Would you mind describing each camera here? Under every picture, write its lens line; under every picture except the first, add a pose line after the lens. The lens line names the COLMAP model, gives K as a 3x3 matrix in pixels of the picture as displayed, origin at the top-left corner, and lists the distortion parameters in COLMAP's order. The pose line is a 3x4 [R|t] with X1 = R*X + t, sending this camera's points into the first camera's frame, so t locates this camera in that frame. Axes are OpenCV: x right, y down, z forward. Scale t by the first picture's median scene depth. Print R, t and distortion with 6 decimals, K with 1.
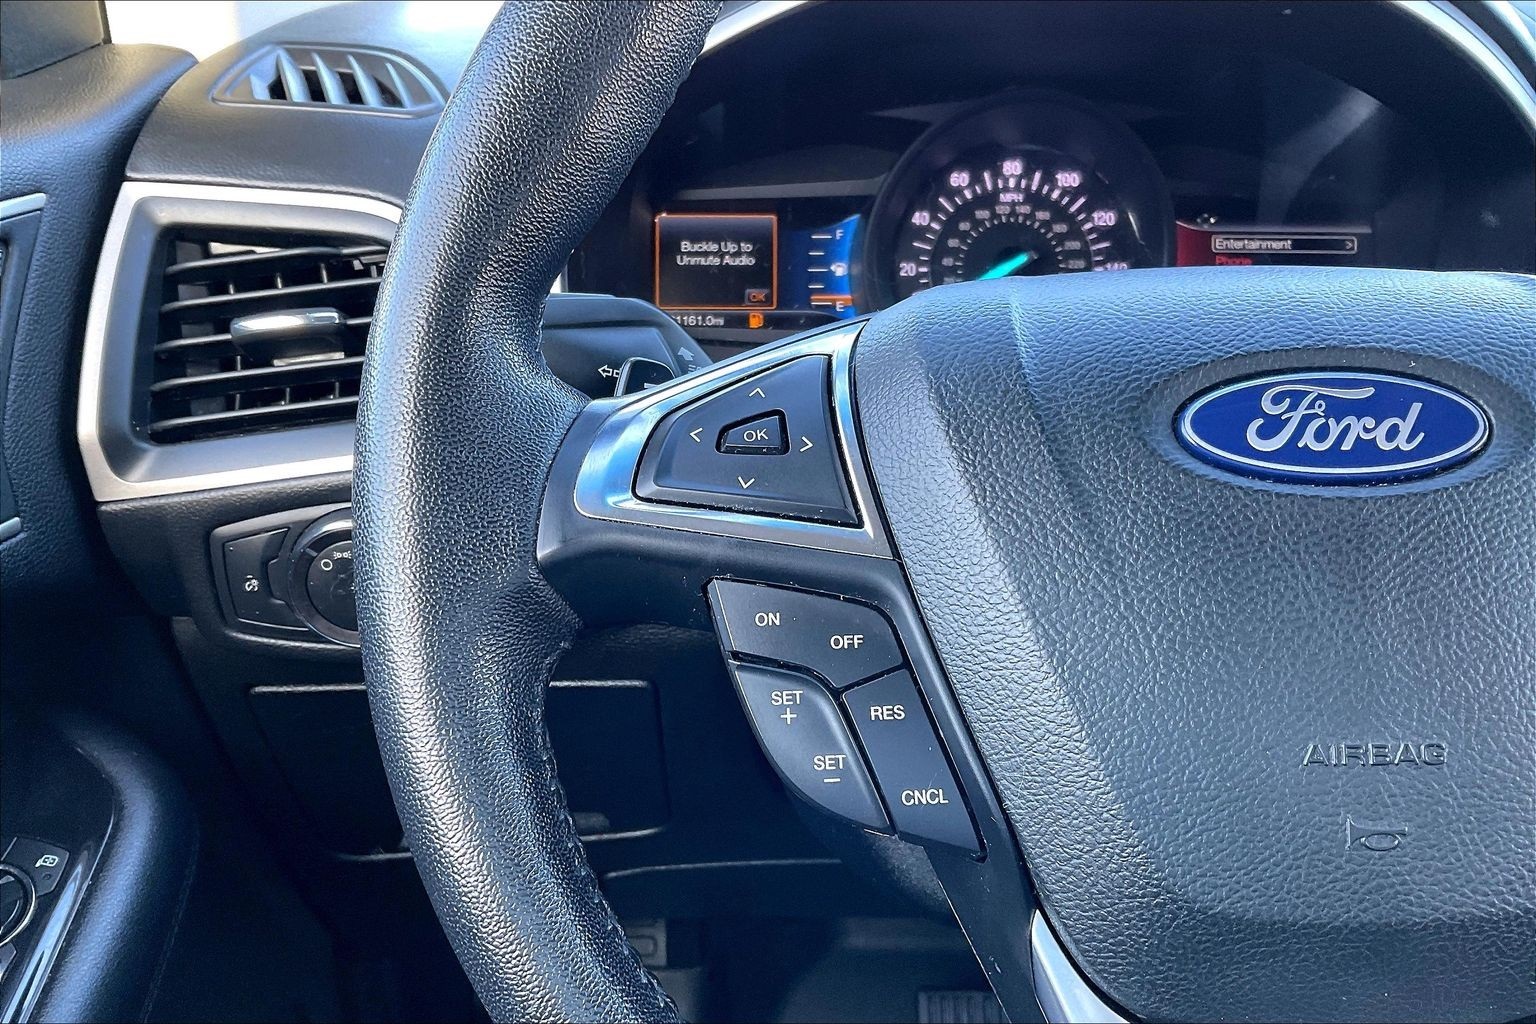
lens RADIAL K [[1264.4, 0, 765.6], [0, 1264.4, 507.6], [0, 0, 1]] dist [0.068476, -0.131643]
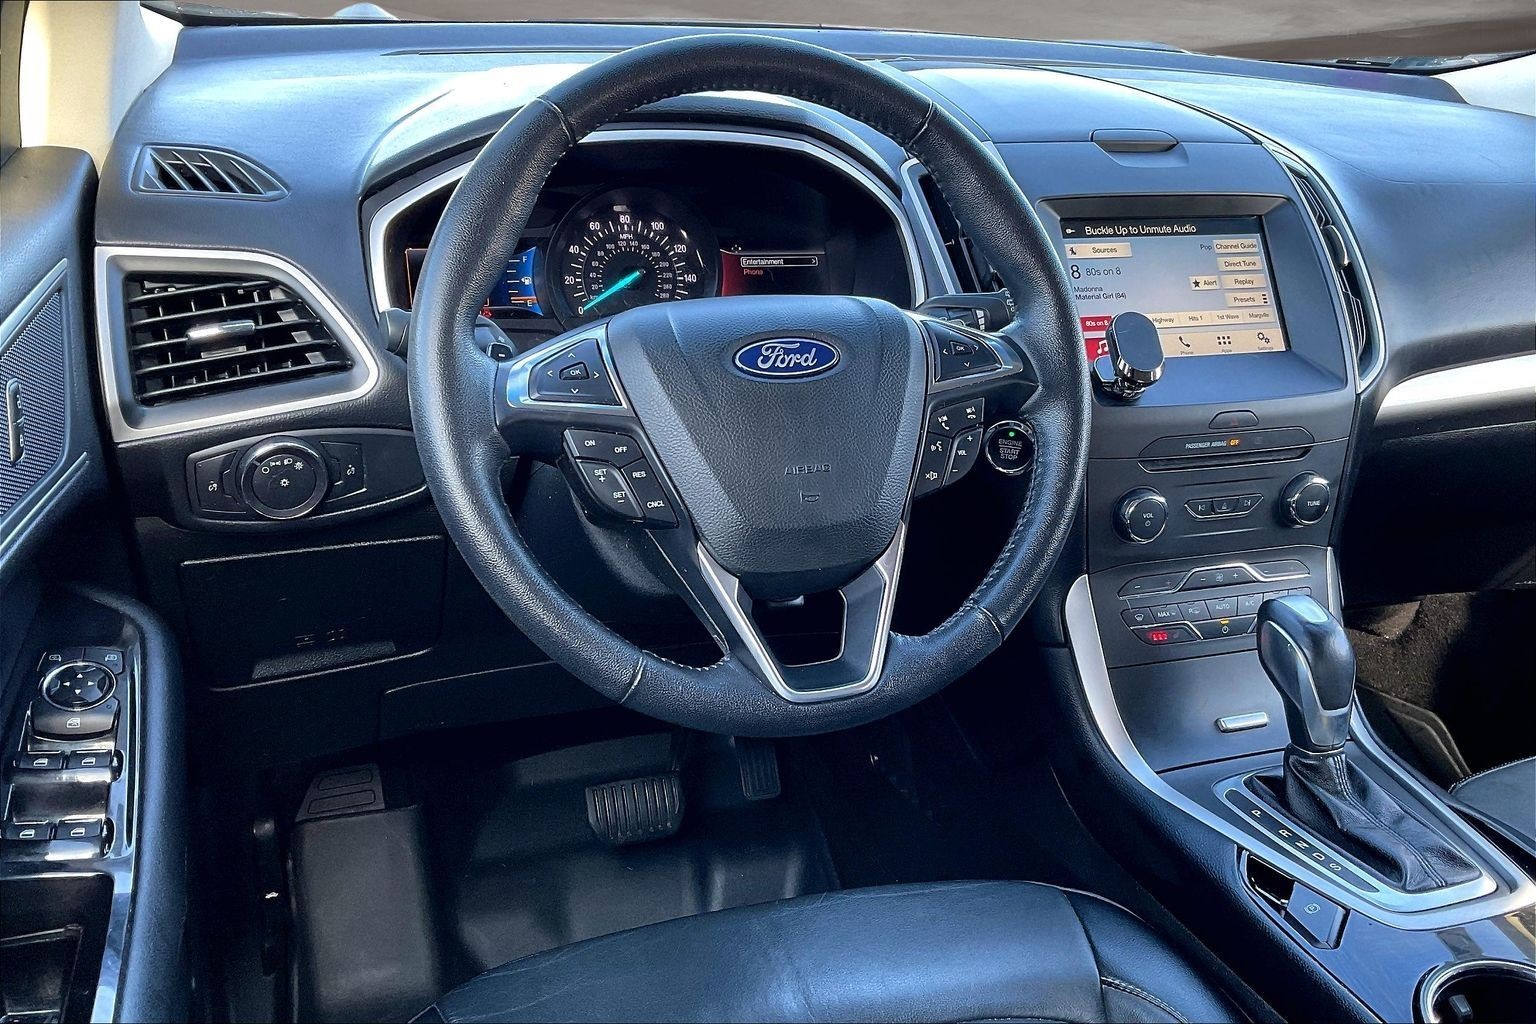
lens RADIAL K [[1374.2, 0, 823.3], [0, 1374.2, 506.9], [0, 0, 1]] dist [0.065435, -0.077020]
pose [[0.925857, -0.088207, 0.367435, -0.331359], [0.080928, 0.996098, 0.035204, 0.086675], [-0.369107, -0.002858, 0.929383, -0.984506]]
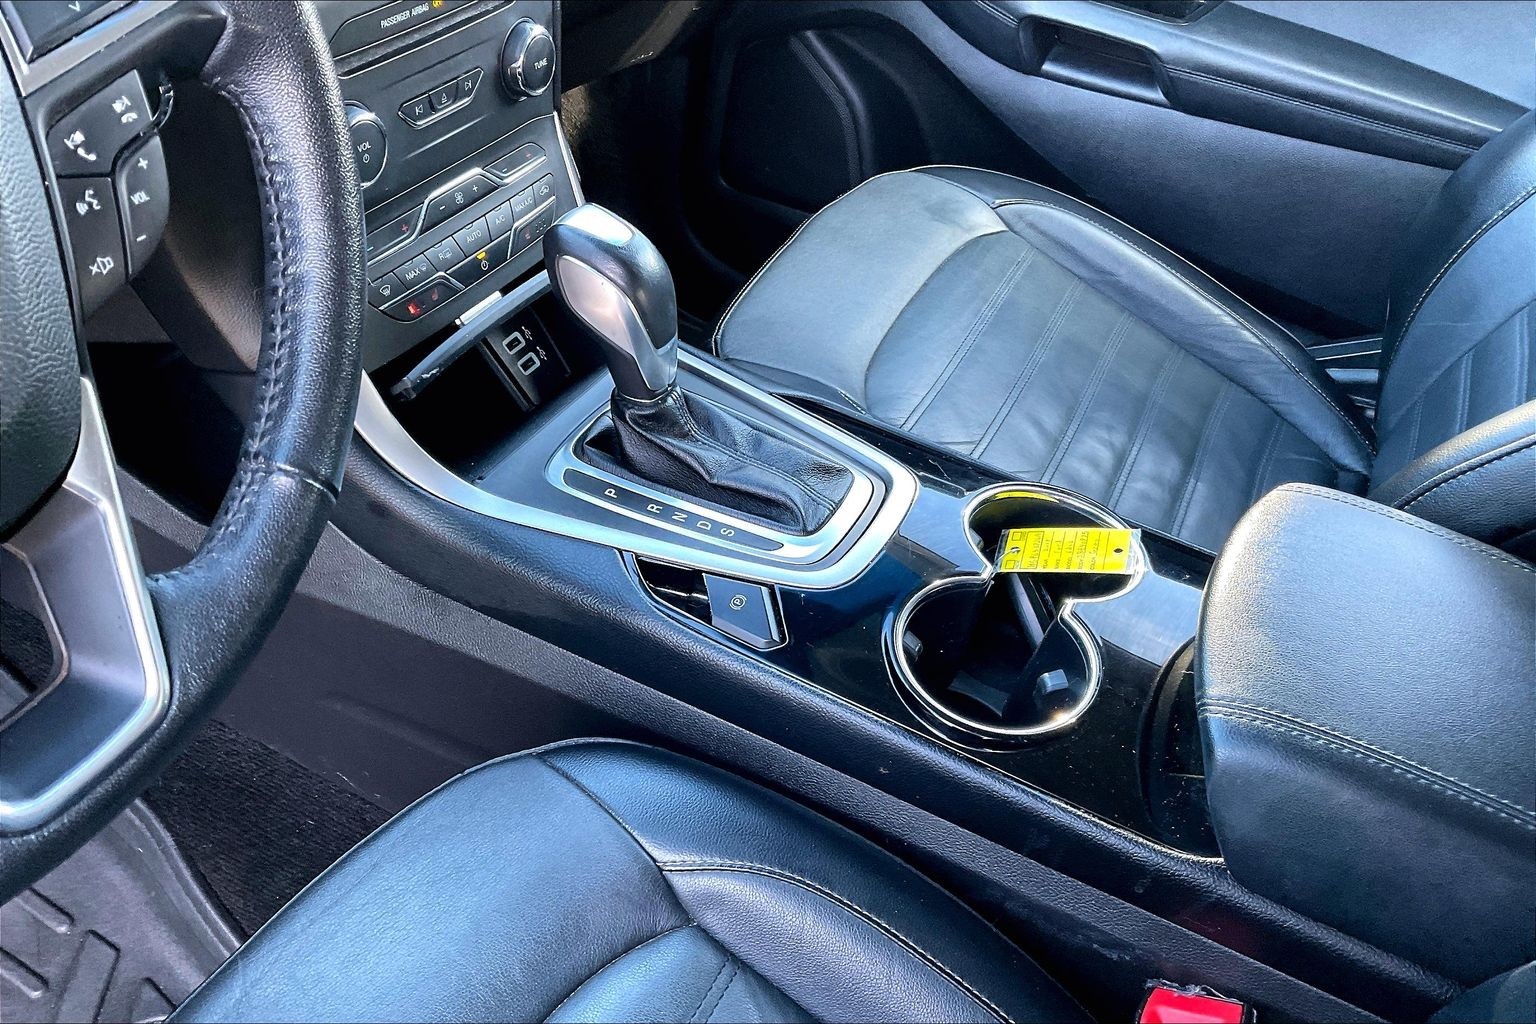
lens RADIAL K [[1264.4, 0, 765.7], [0, 1264.4, 501.6], [0, 0, 1]] dist [0.068476, -0.131643]
pose [[0.438186, -0.544323, 0.715336, -0.034943], [0.185769, 0.833462, 0.520415, -0.089827], [-0.879479, -0.095151, 0.466329, -0.183381]]
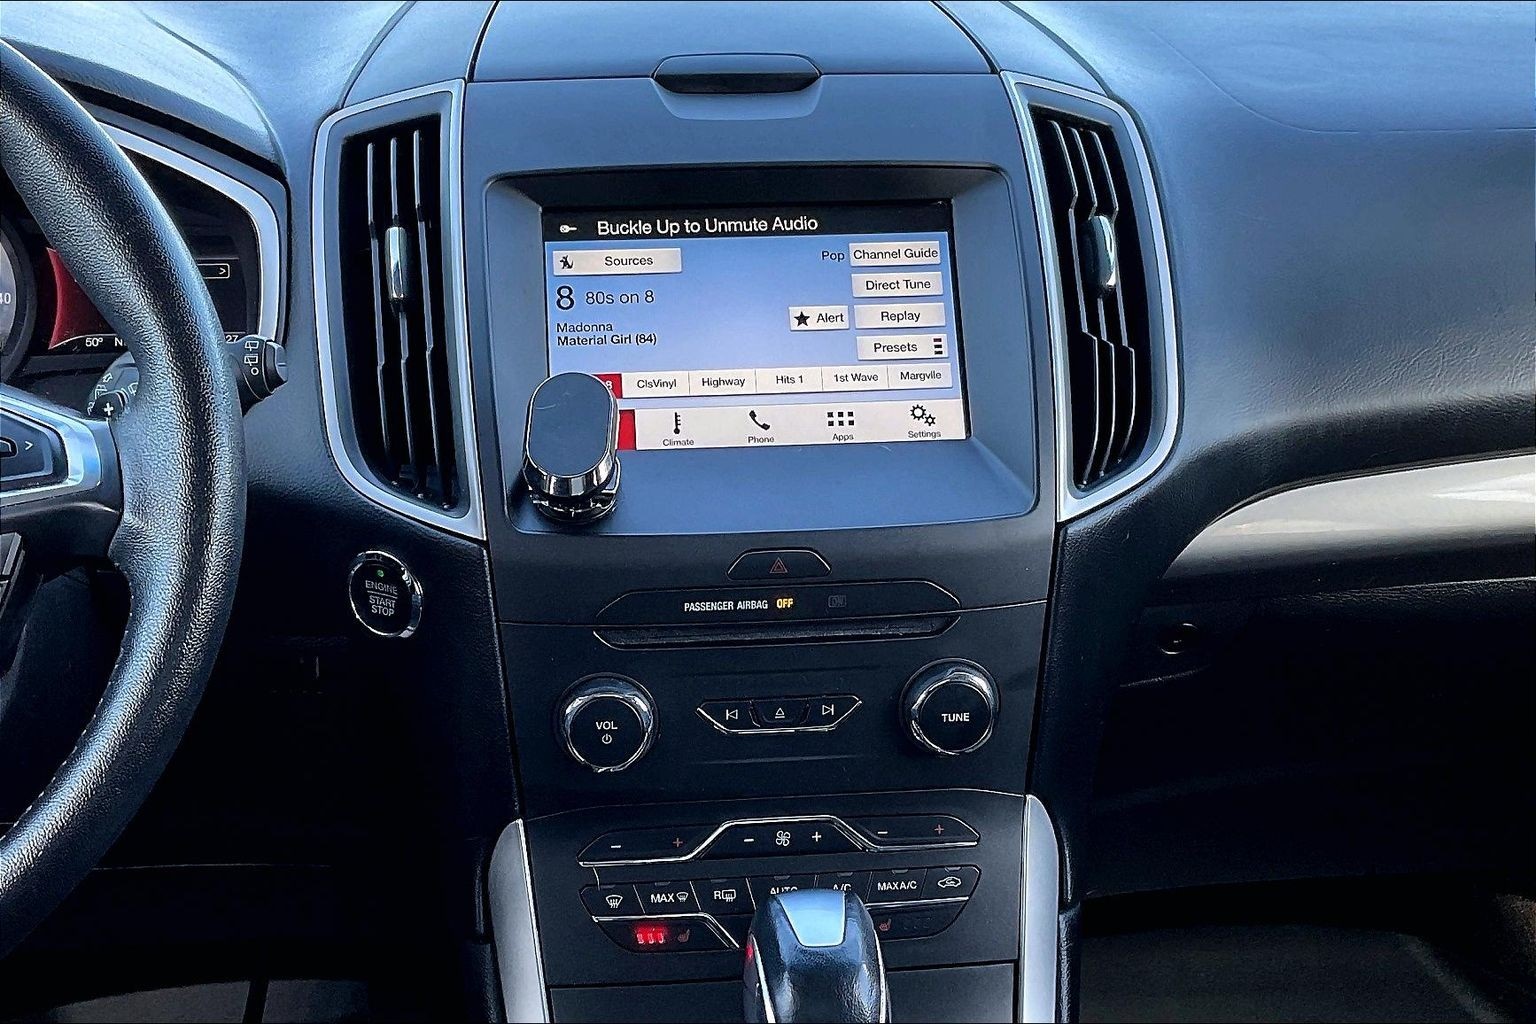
lens RADIAL K [[2021.9, 0, 752.6], [0, 2021.9, 481.8], [0, 0, 1]] dist [0.093371, 0.000000]
pose [[0.993352, -0.038212, 0.108592, 0.883929], [0.041011, 0.998879, -0.023657, 0.046711], [-0.107566, 0.027953, 0.993805, -0.993716]]
